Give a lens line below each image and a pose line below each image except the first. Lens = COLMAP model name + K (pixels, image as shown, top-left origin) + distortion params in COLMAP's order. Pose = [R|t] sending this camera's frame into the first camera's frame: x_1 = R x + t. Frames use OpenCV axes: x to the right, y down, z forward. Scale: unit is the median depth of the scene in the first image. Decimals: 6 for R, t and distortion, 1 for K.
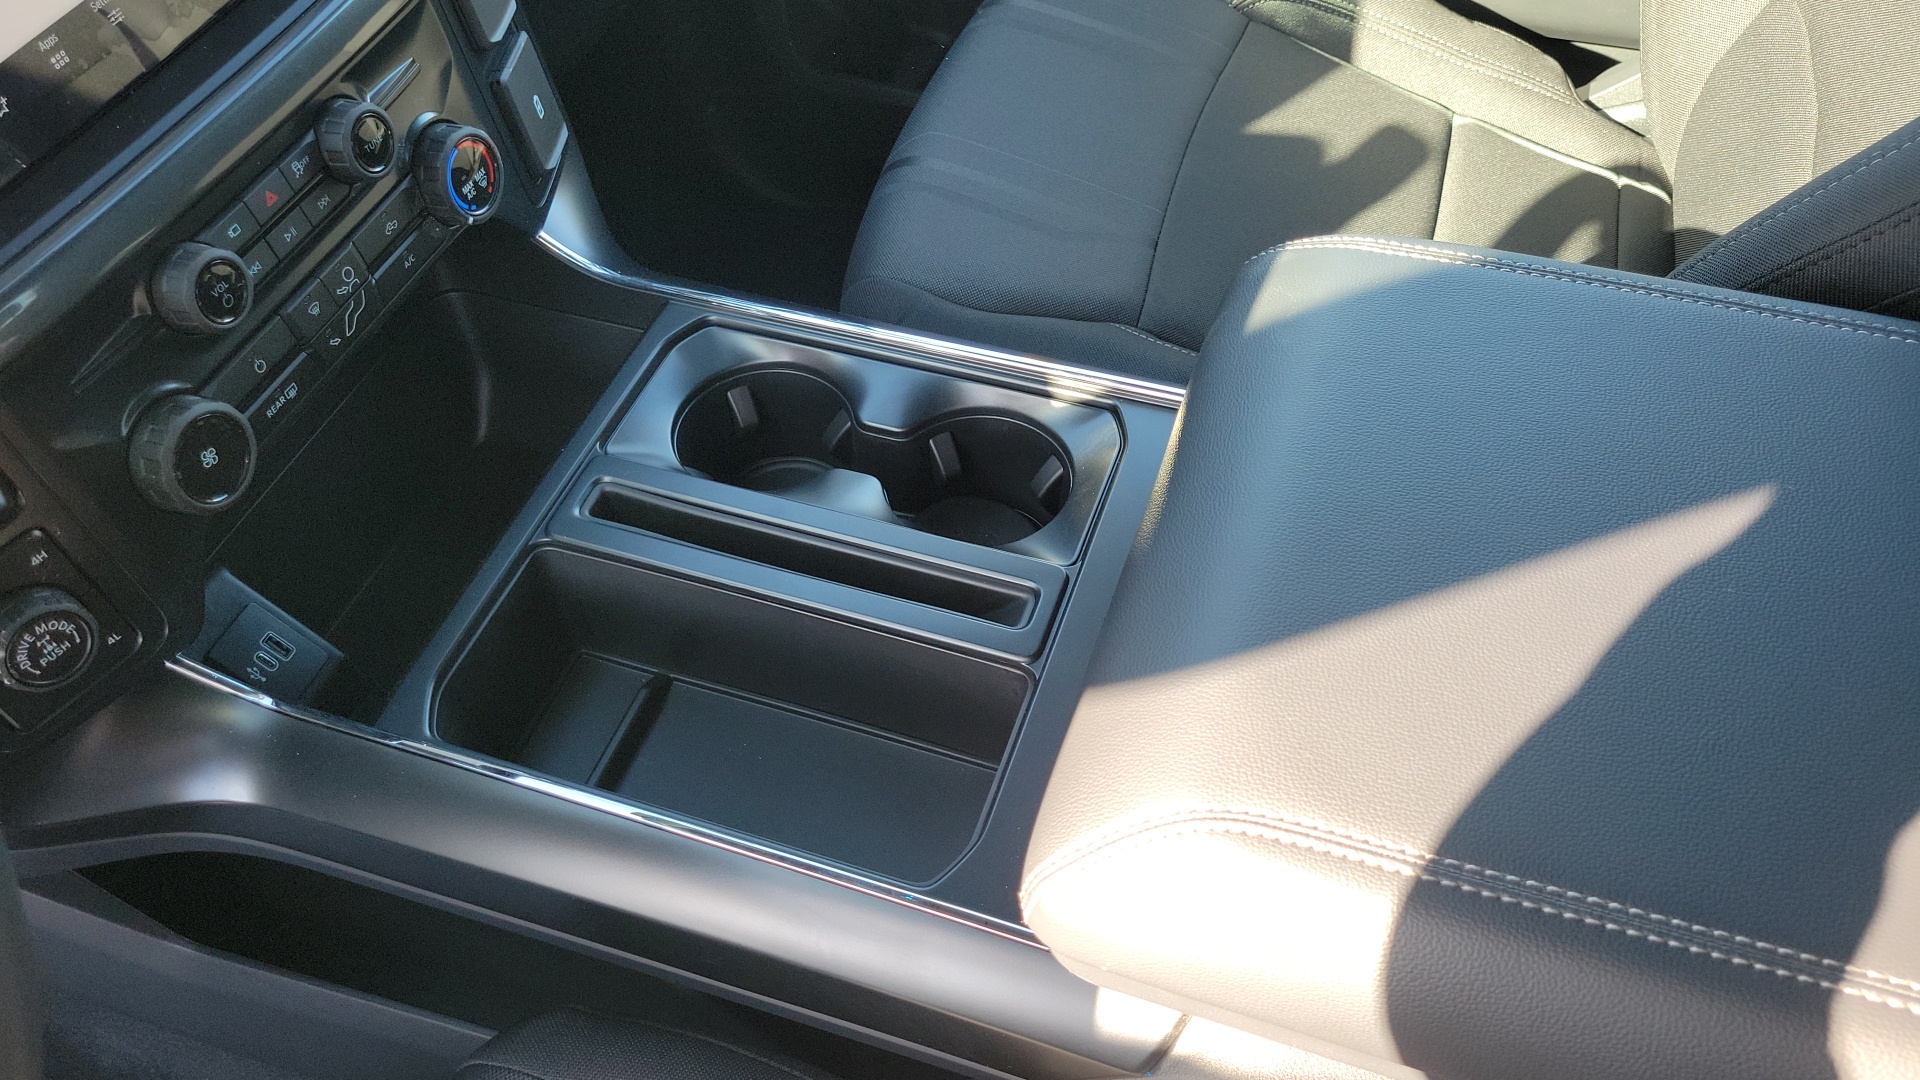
lens RADIAL K [[1458.1, 0, 963.7], [0, 1458.1, 564.0], [0, 0, 1]] dist [0.025166, -0.003478]
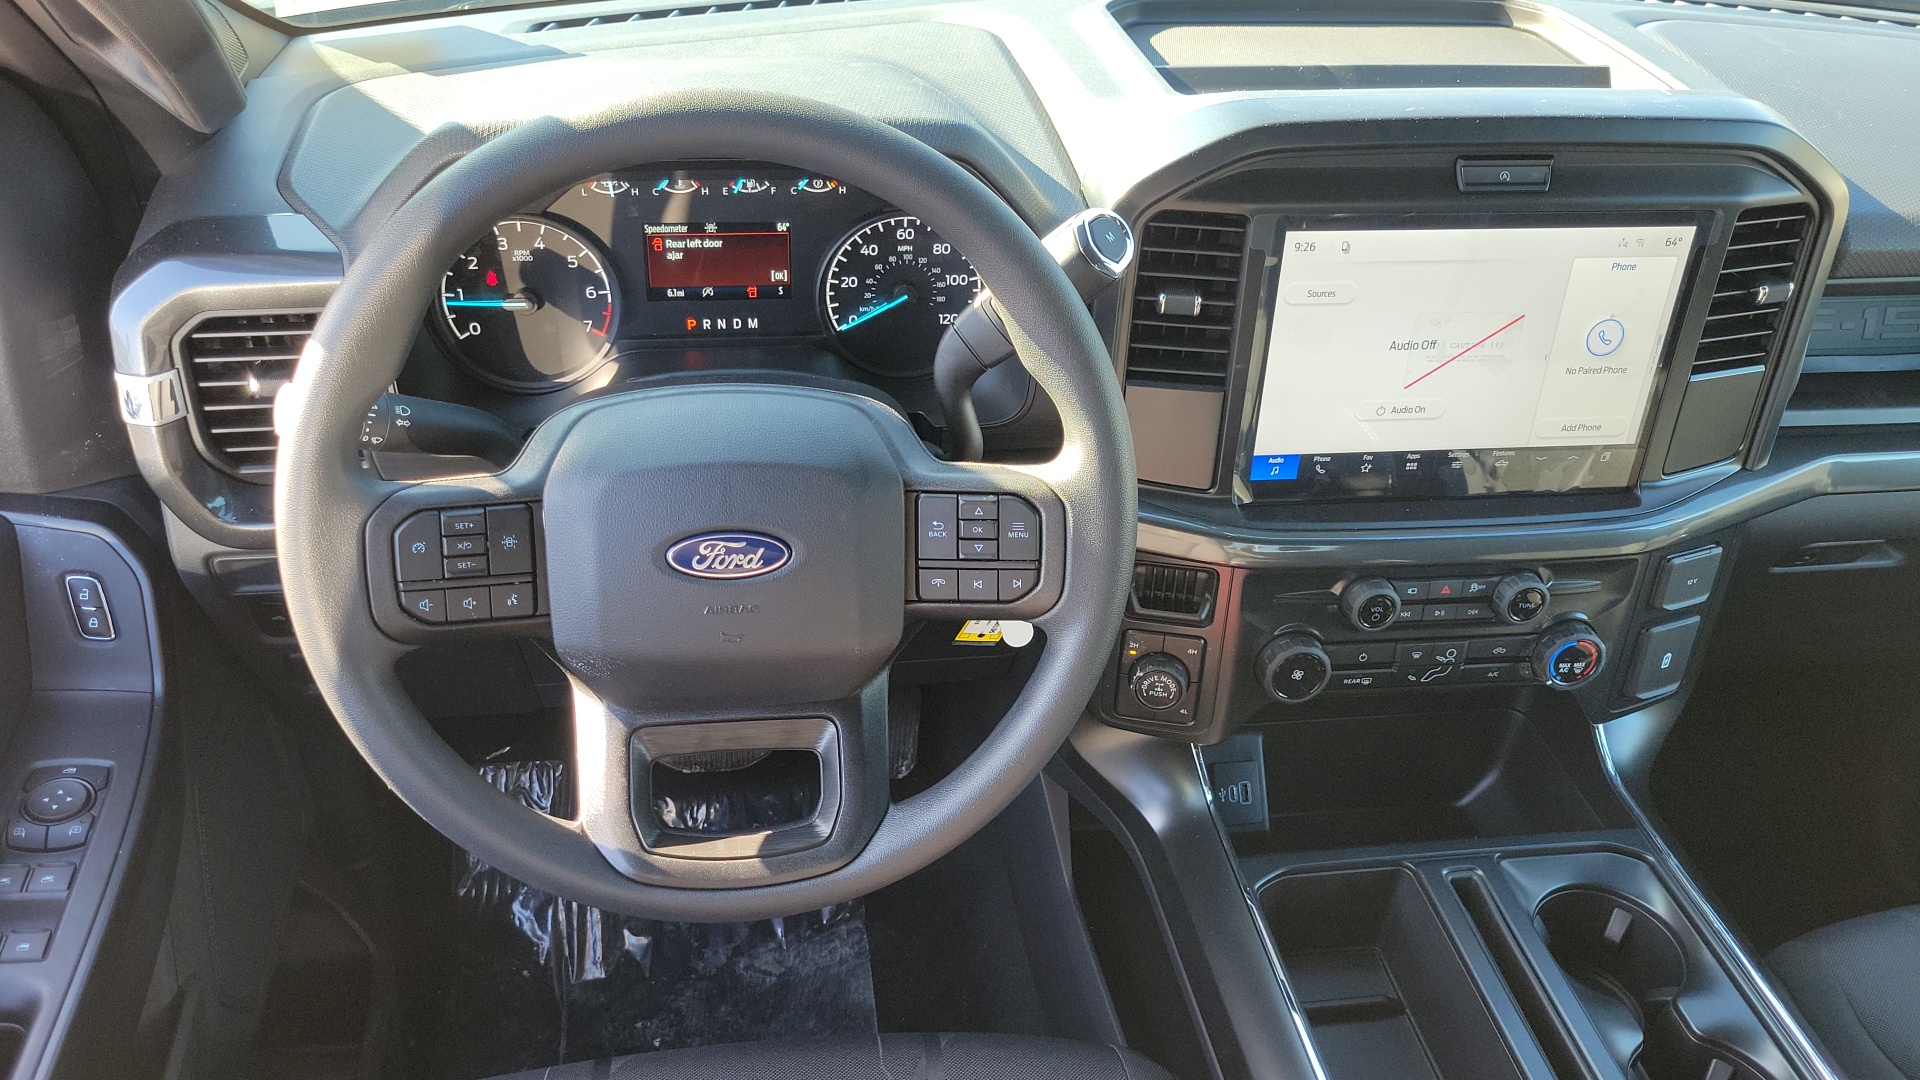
lens RADIAL K [[1469.2, 0, 960.4], [0, 1469.2, 531.4], [0, 0, 1]] dist [0.047661, 0.003518]
pose [[0.466852, 0.561349, -0.683328, 0.303955], [-0.731565, 0.679282, 0.058218, -0.000766], [0.496853, 0.472719, 0.727787, -0.408272]]
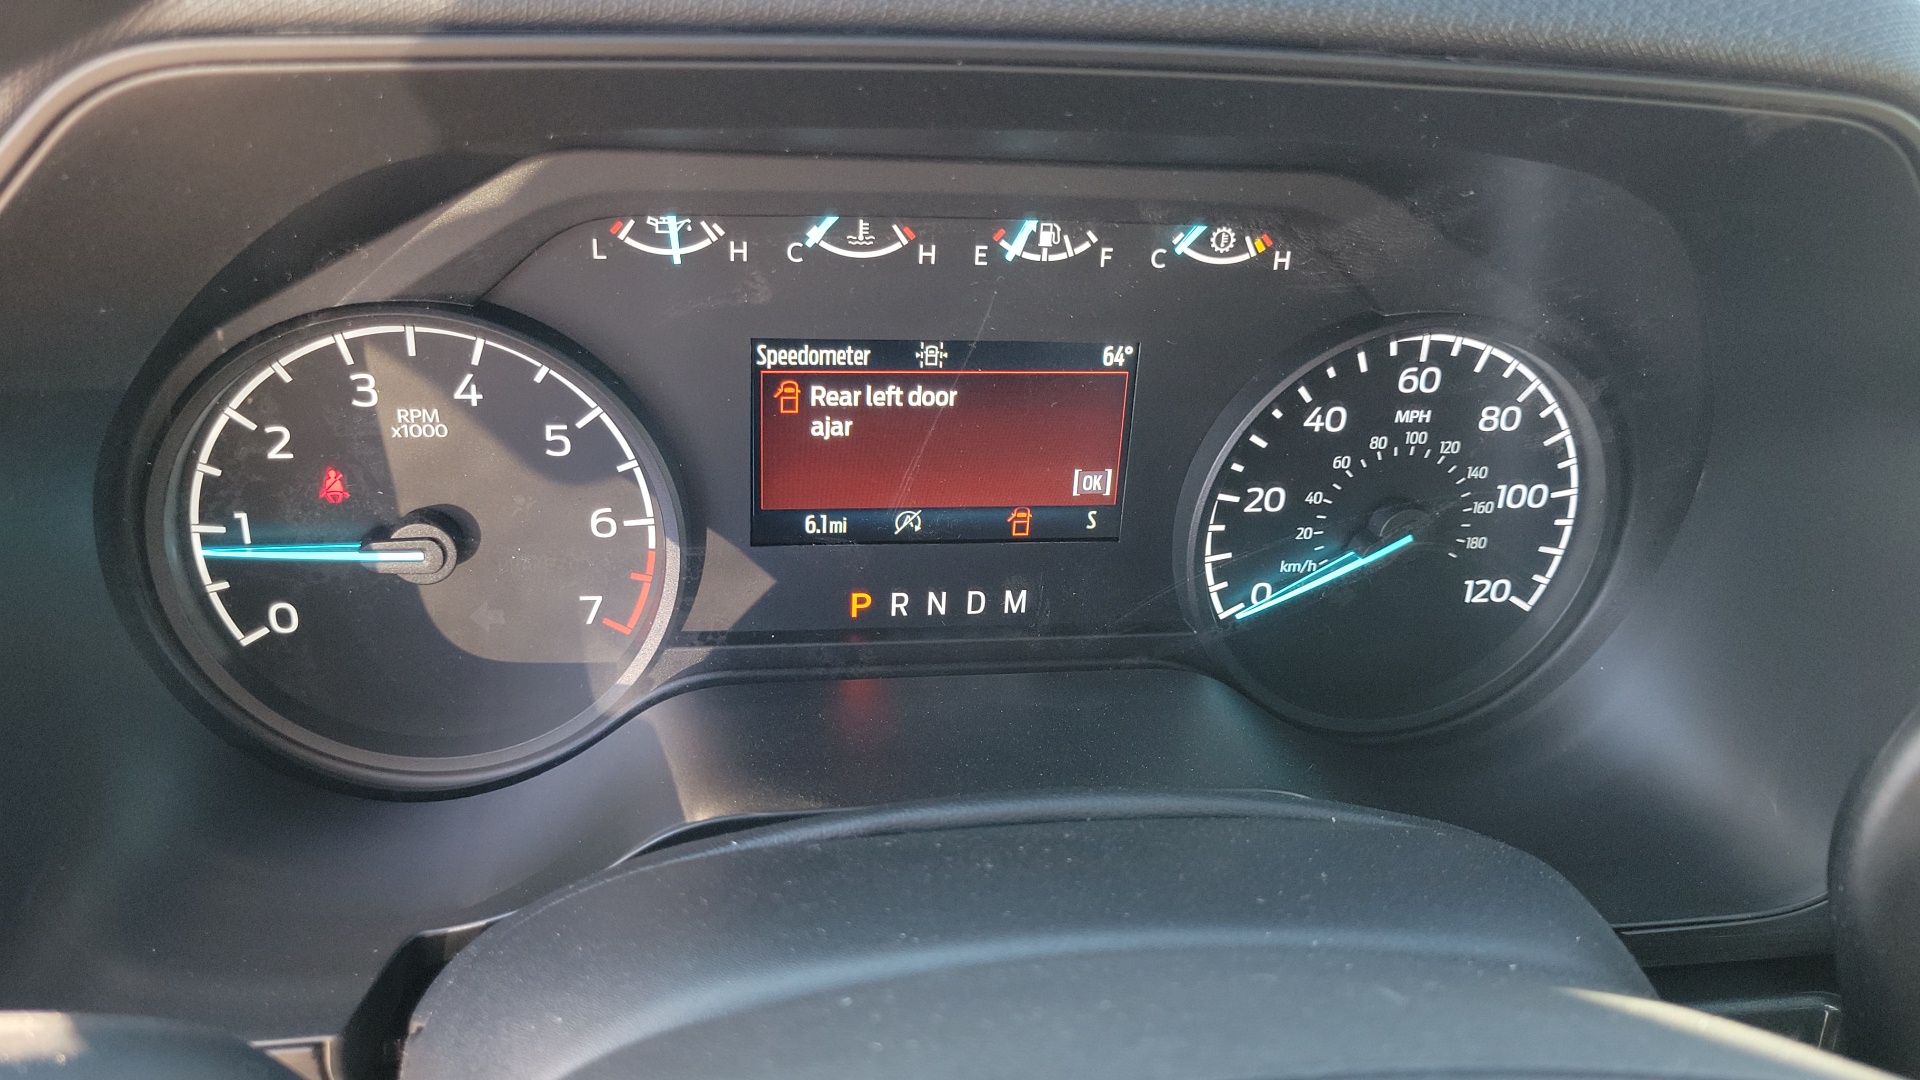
lens RADIAL K [[1488.9, 0, 956.9], [0, 1488.9, 565.3], [0, 0, 1]] dist [0.012232, 0.002301]
pose [[0.469602, 0.496170, -0.730266, -0.496354], [-0.739739, 0.672635, -0.018681, 0.111108], [0.481934, 0.548979, 0.682907, 0.040201]]
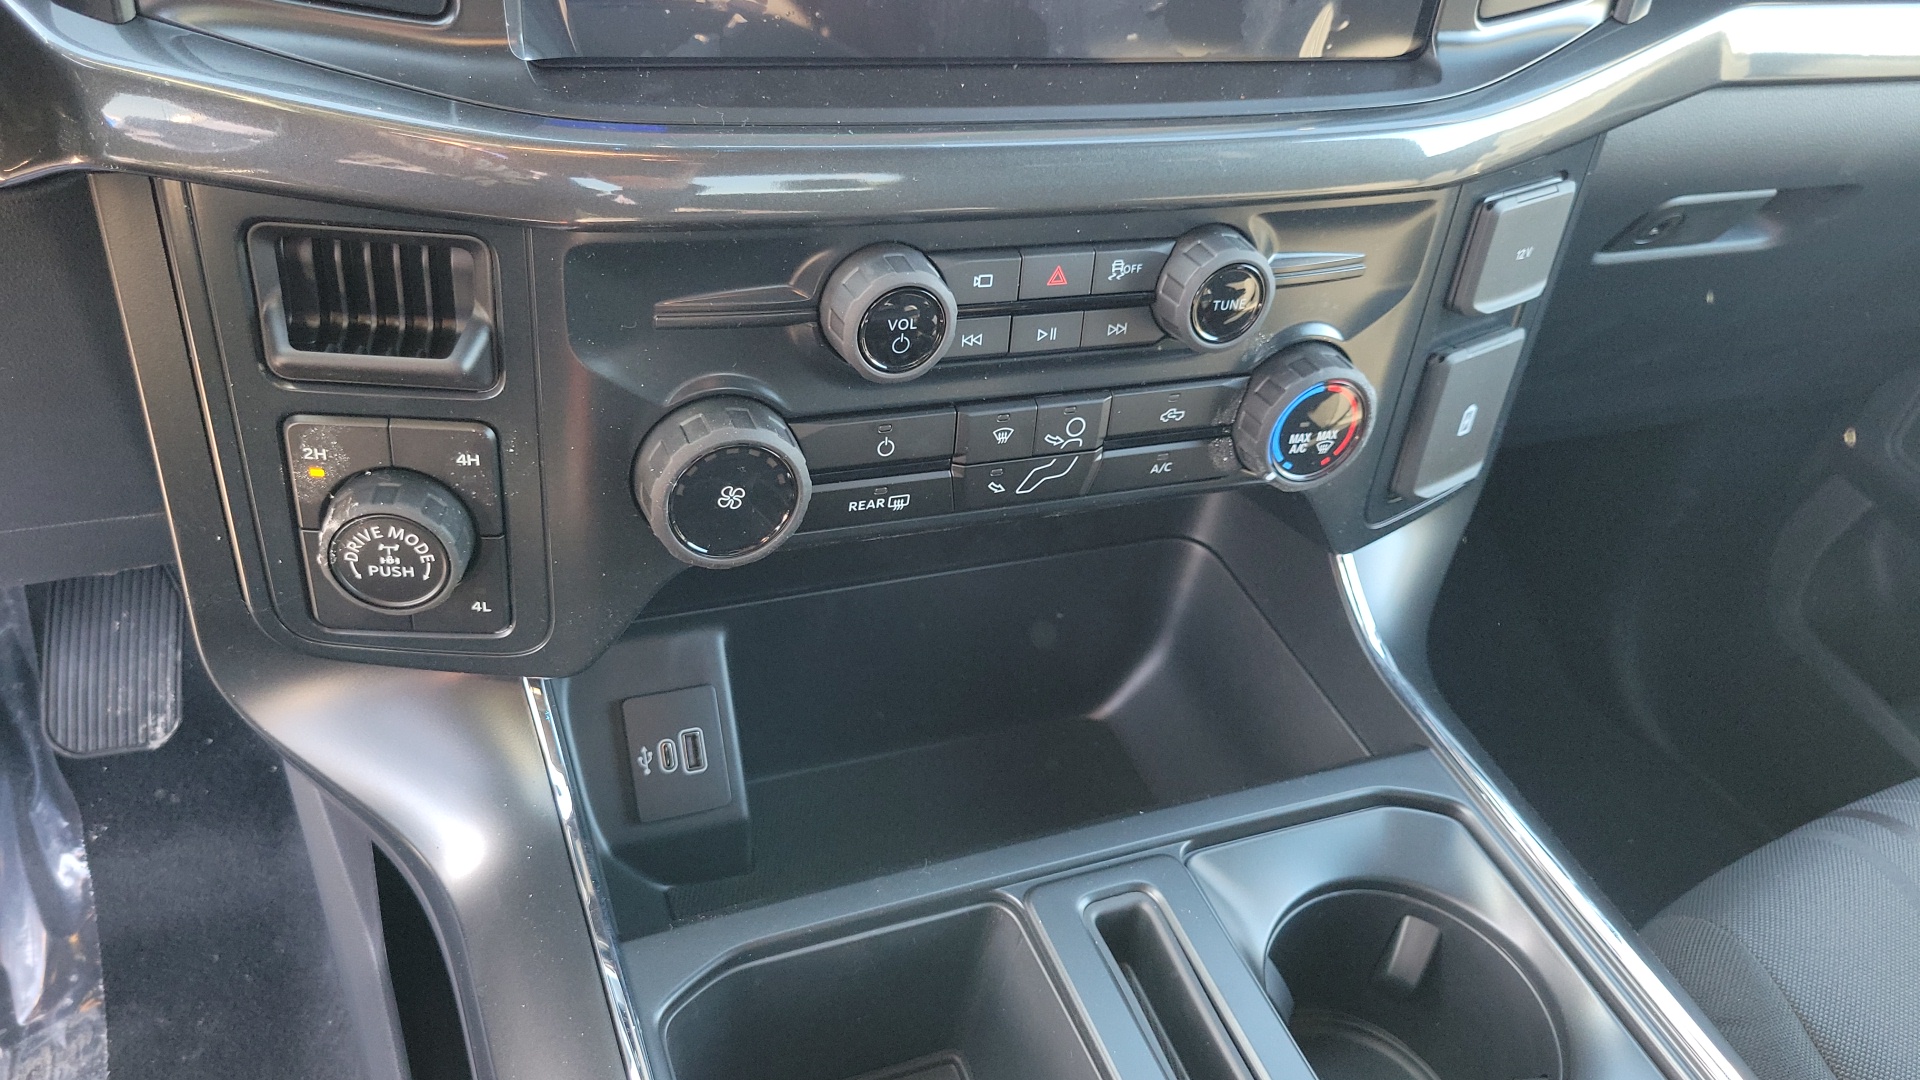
lens RADIAL K [[1488.9, 0, 956.9], [0, 1488.9, 565.3], [0, 0, 1]] dist [0.012232, 0.002301]
pose [[0.649030, 0.589696, -0.480644, -0.078451], [-0.685203, 0.727625, -0.032539, -0.085890], [0.330541, 0.350457, 0.876312, 0.375195]]
